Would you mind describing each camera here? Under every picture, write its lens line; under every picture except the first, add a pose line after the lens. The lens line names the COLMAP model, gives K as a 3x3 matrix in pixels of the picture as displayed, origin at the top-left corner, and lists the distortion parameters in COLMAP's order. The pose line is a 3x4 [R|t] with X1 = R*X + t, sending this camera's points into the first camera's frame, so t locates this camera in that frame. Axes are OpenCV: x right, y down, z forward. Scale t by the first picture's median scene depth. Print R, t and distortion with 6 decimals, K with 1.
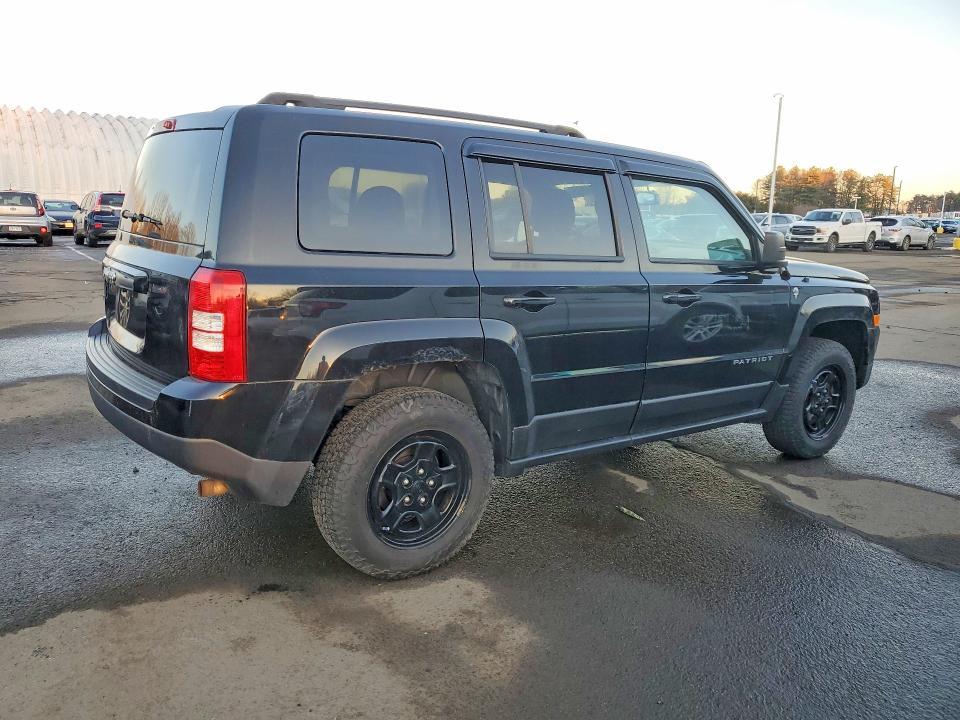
lens RADIAL K [[807.6, 0, 476.5], [0, 807.6, 364.9], [0, 0, 1]] dist [0.017332, 0.005679]
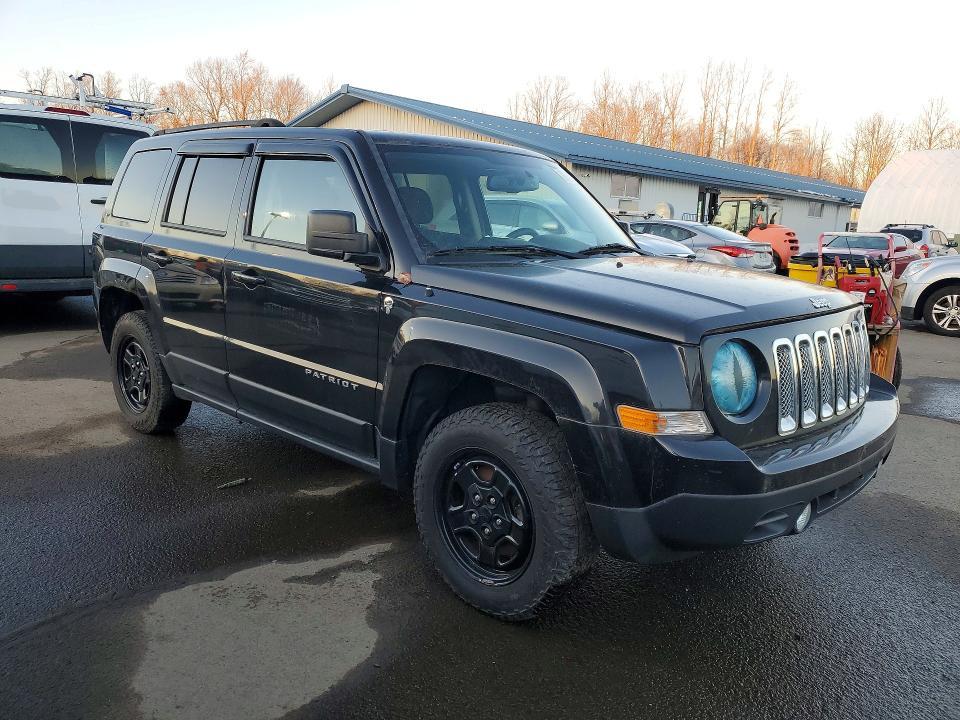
lens RADIAL K [[807.6, 0, 481.7], [0, 807.6, 350.6], [0, 0, 1]] dist [0.017332, 0.005679]
pose [[0.128316, 0.140013, -0.981800, 1.156259], [-0.226599, 0.967935, 0.108420, -0.156323], [0.965499, 0.208563, 0.155928, 1.045675]]
